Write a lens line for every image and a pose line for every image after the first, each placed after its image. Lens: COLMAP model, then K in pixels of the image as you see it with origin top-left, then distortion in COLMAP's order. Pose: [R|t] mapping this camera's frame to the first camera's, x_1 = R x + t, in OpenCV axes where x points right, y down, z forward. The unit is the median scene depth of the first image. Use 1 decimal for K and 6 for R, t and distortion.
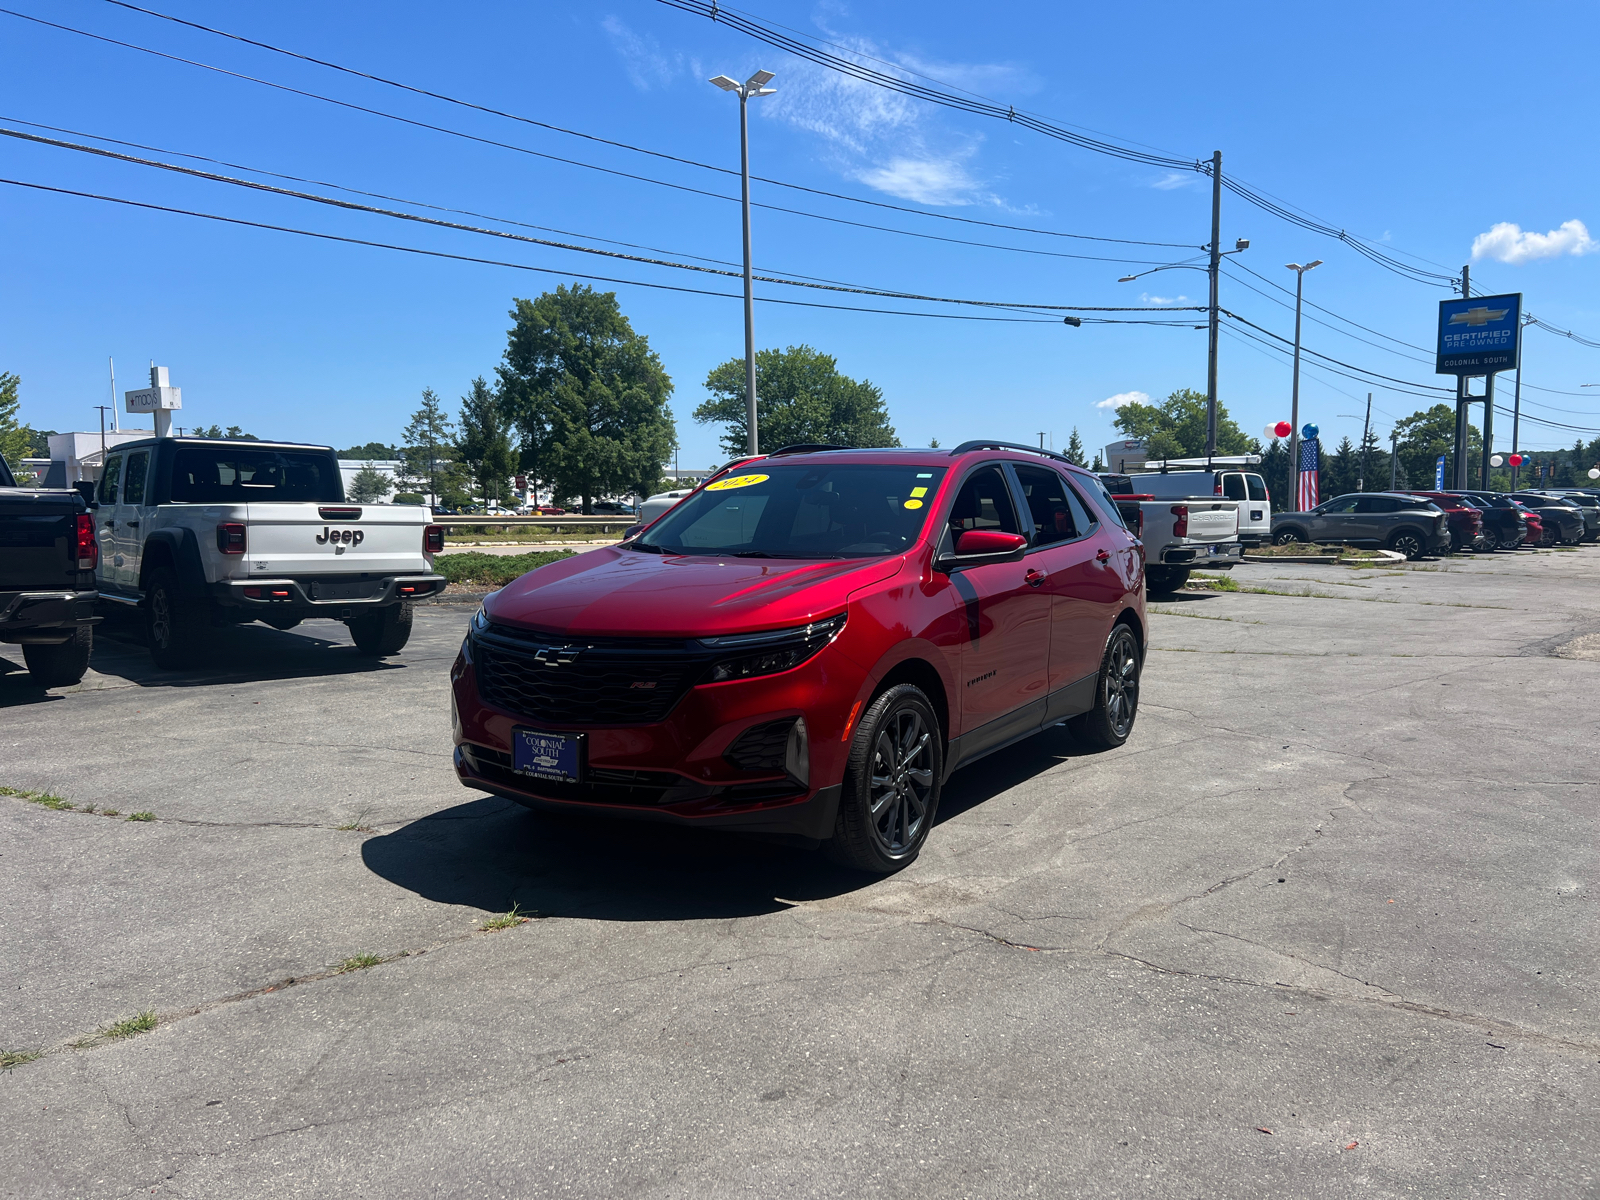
lens RADIAL K [[1206.3, 0, 803.1], [0, 1206.3, 599.6], [0, 0, 1]] dist [0.044425, -0.052006]
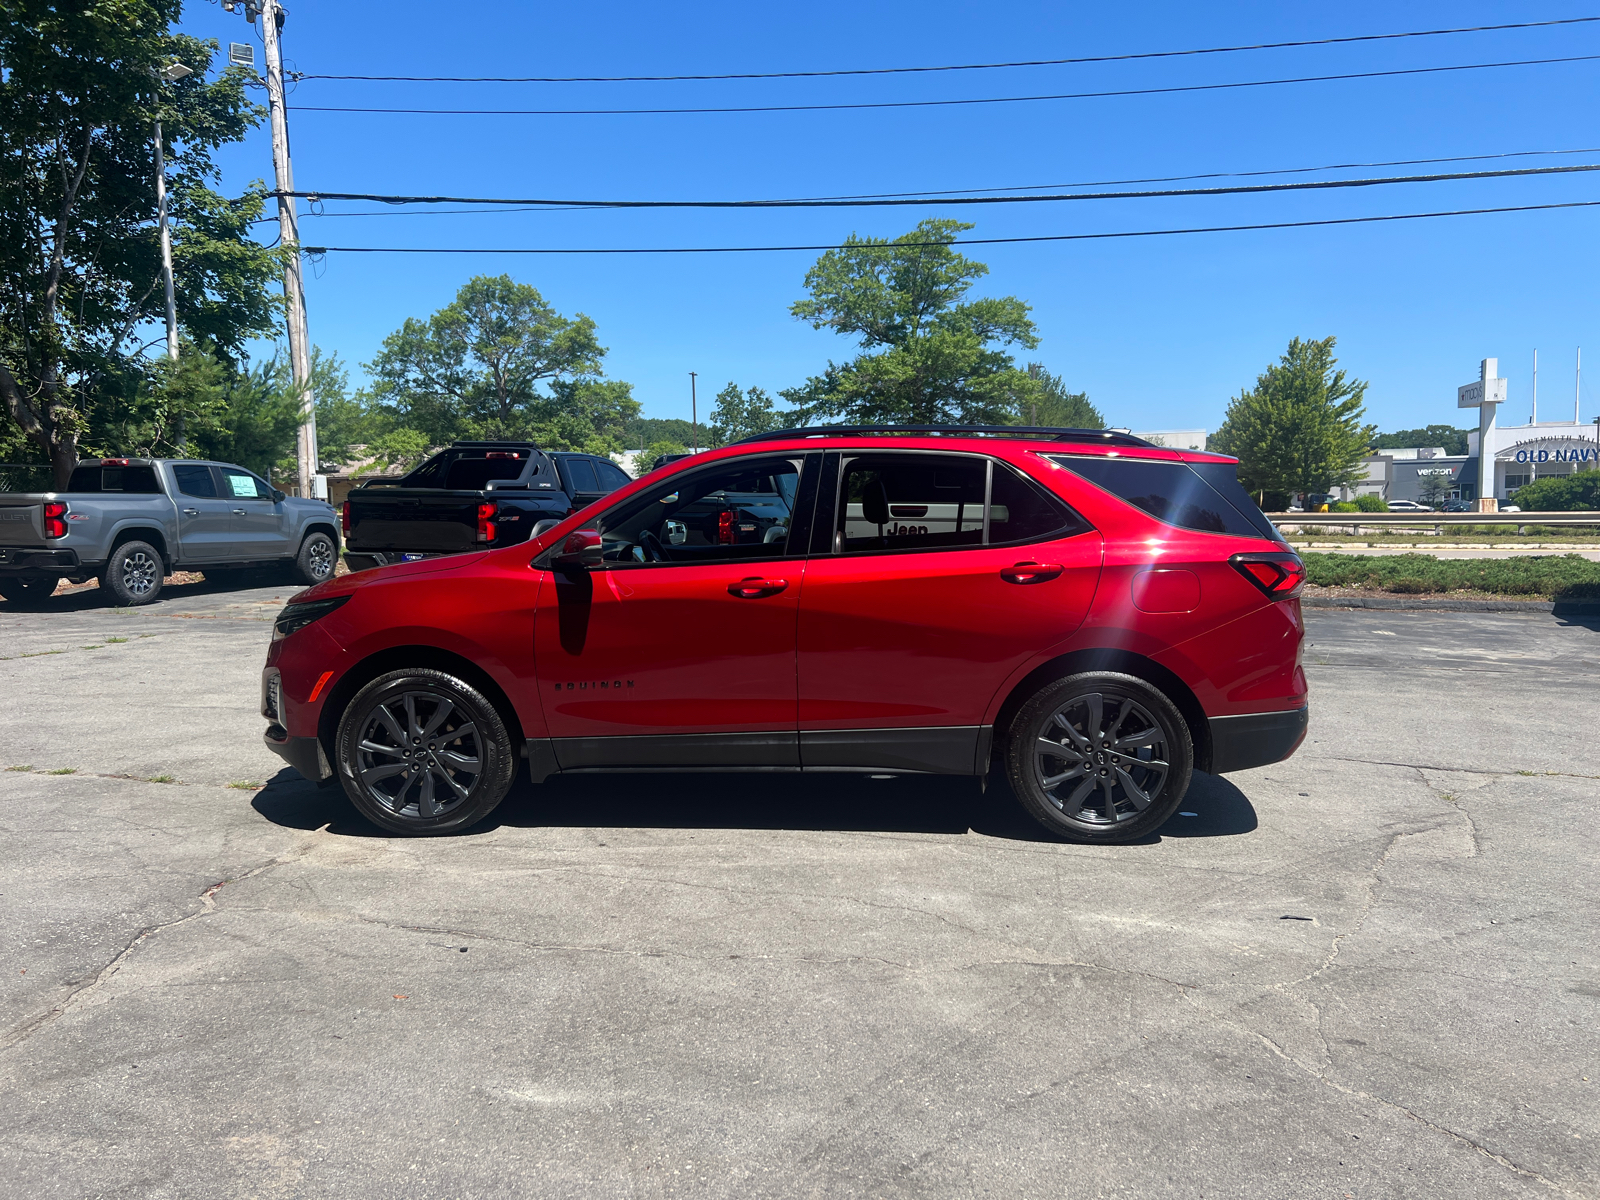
lens RADIAL K [[1206.3, 0, 803.6], [0, 1206.3, 609.3], [0, 0, 1]] dist [0.044425, -0.052006]
pose [[0.473107, 0.075252, -0.877785, 0.794020], [-0.064373, 0.996635, 0.050745, -0.041370], [0.878650, 0.032498, 0.476359, 0.514642]]
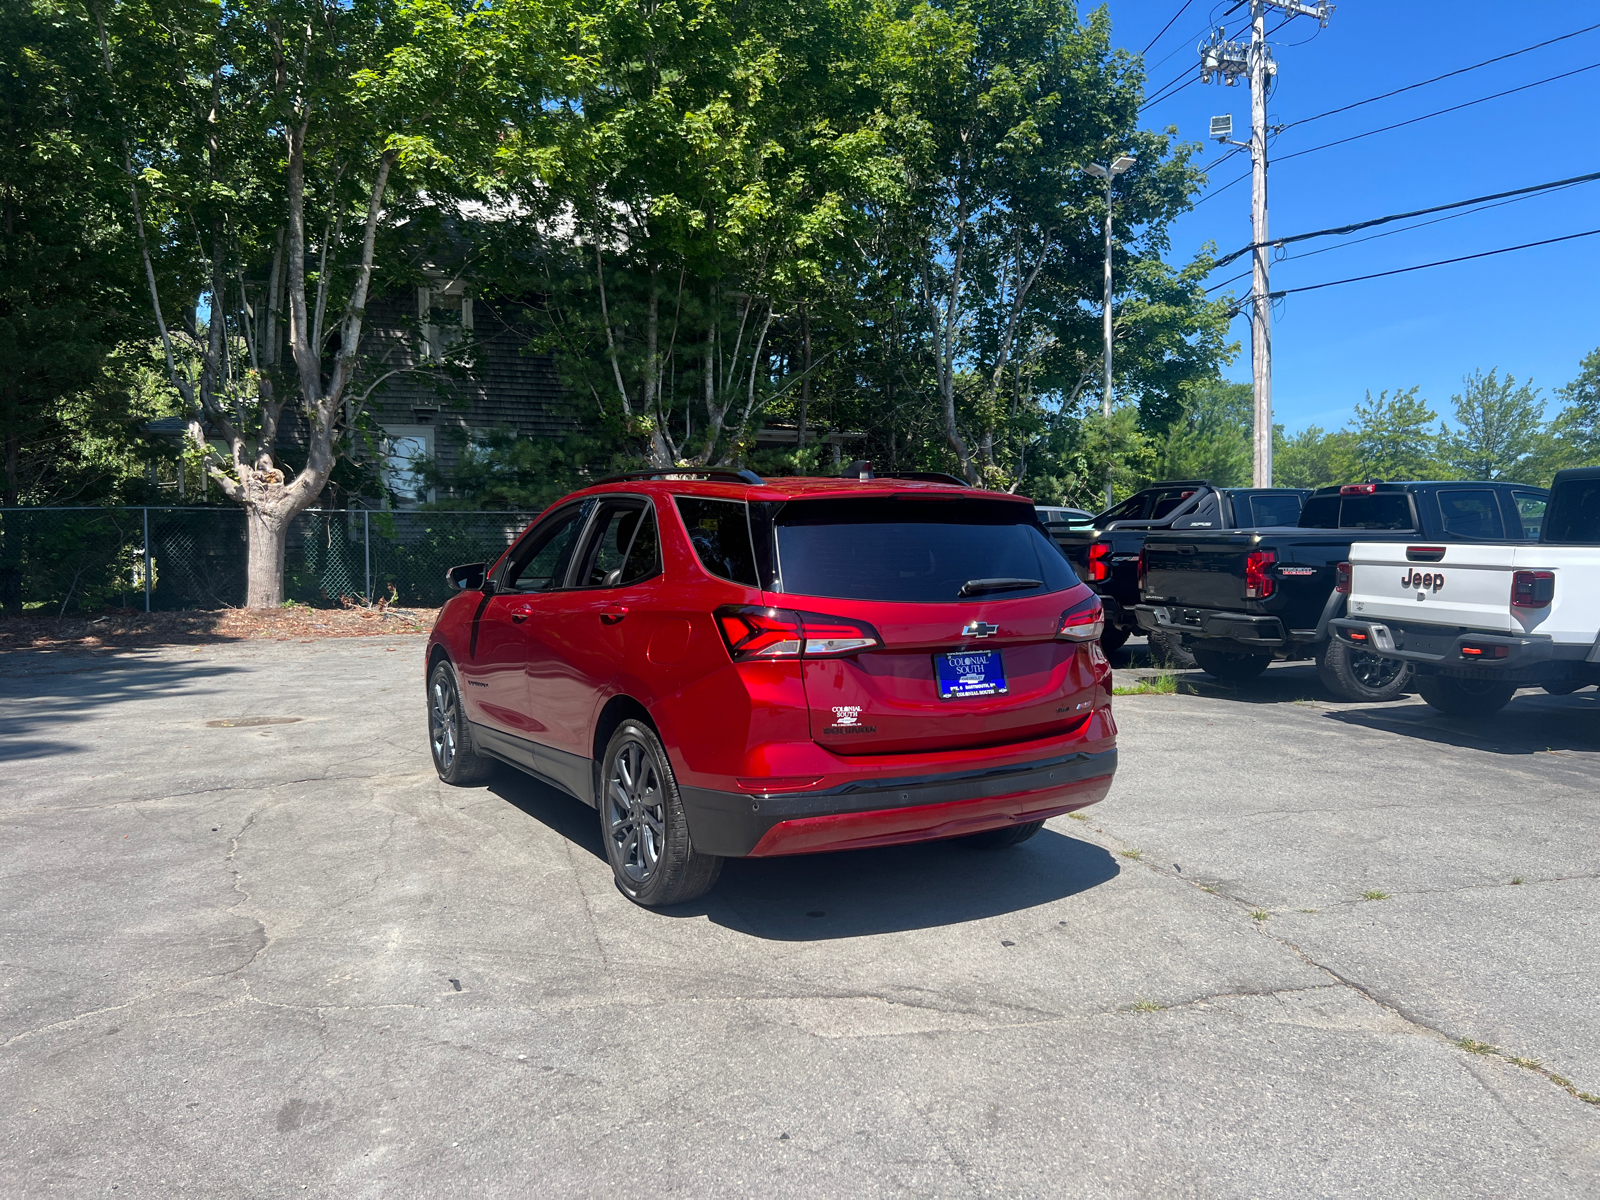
lens RADIAL K [[1206.3, 0, 813.4], [0, 1206.3, 615.9], [0, 0, 1]] dist [0.044425, -0.052006]
pose [[-0.456231, 0.051827, -0.888351, 0.811158], [-0.066678, 0.993505, 0.092205, -0.107041], [0.887360, 0.101300, -0.449812, 1.386011]]
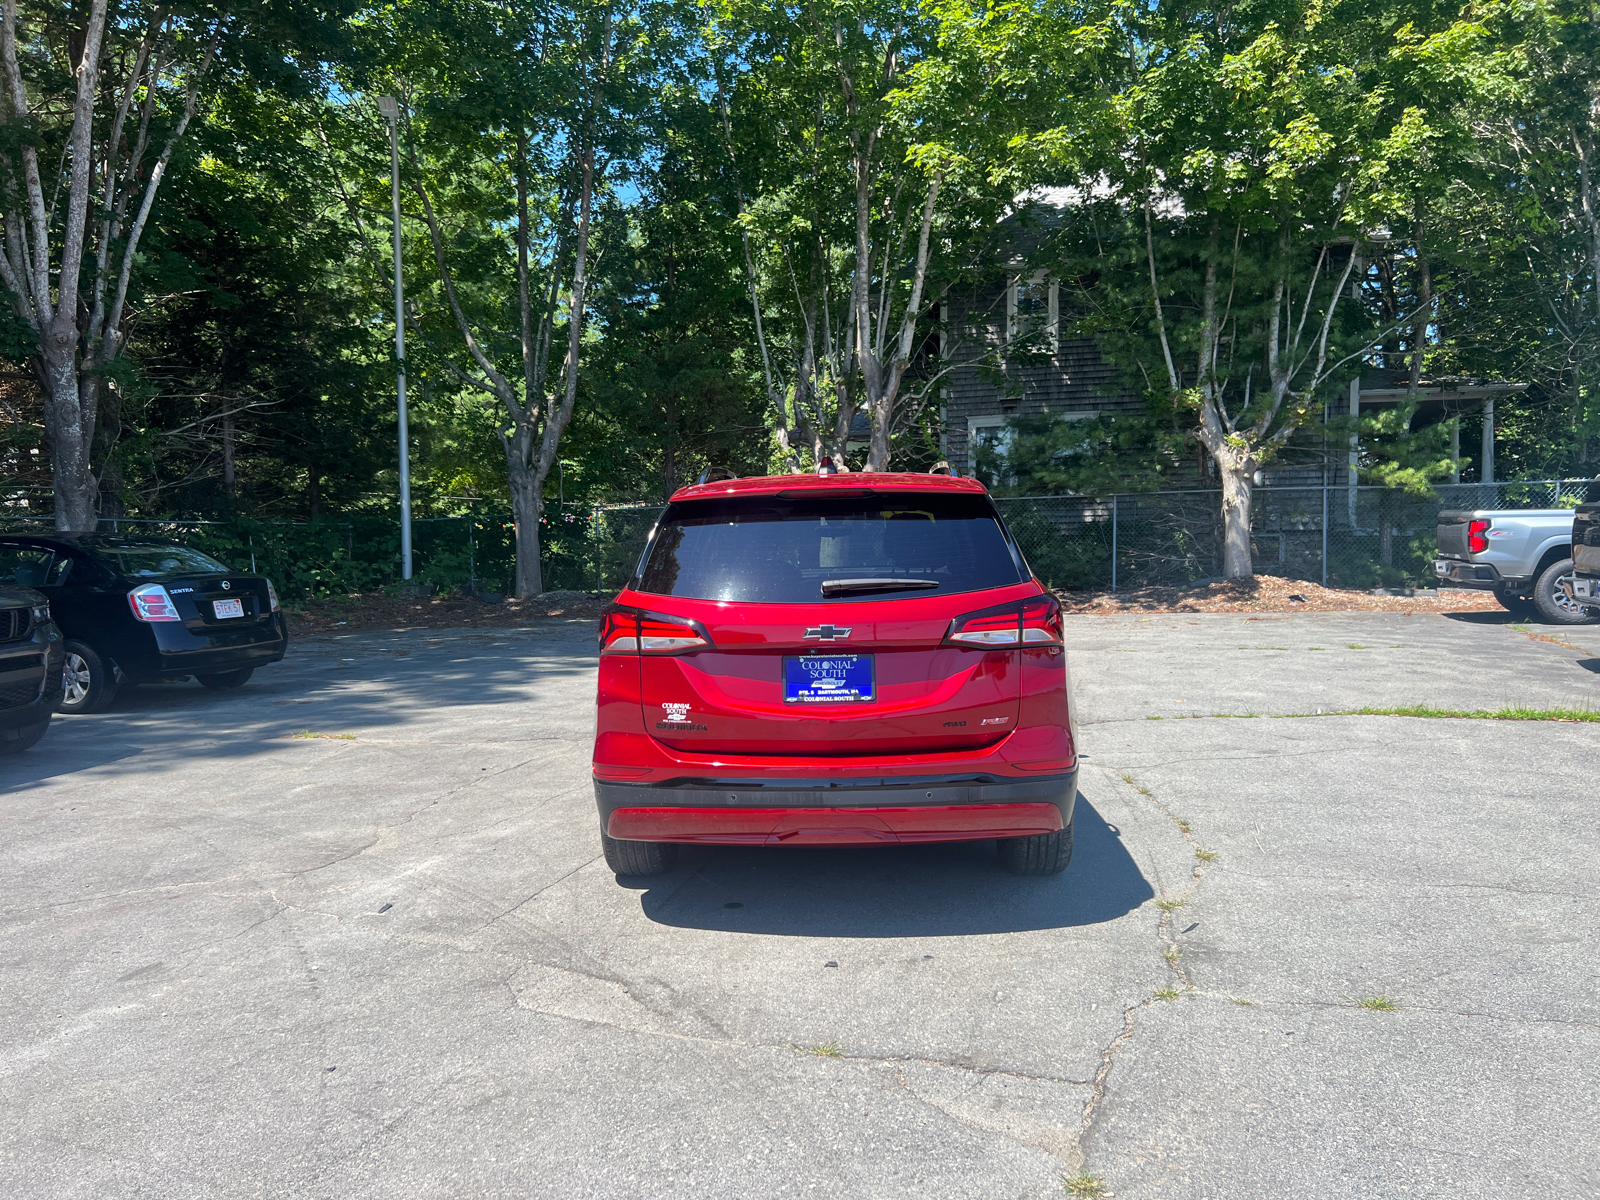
lens RADIAL K [[1206.3, 0, 794.0], [0, 1206.3, 622.0], [0, 0, 1]] dist [0.044425, -0.052006]
pose [[-0.878347, 0.050343, -0.475365, 0.515330], [-0.019469, 0.989846, 0.140802, -0.136429], [0.477627, 0.132927, -0.868448, 1.687300]]
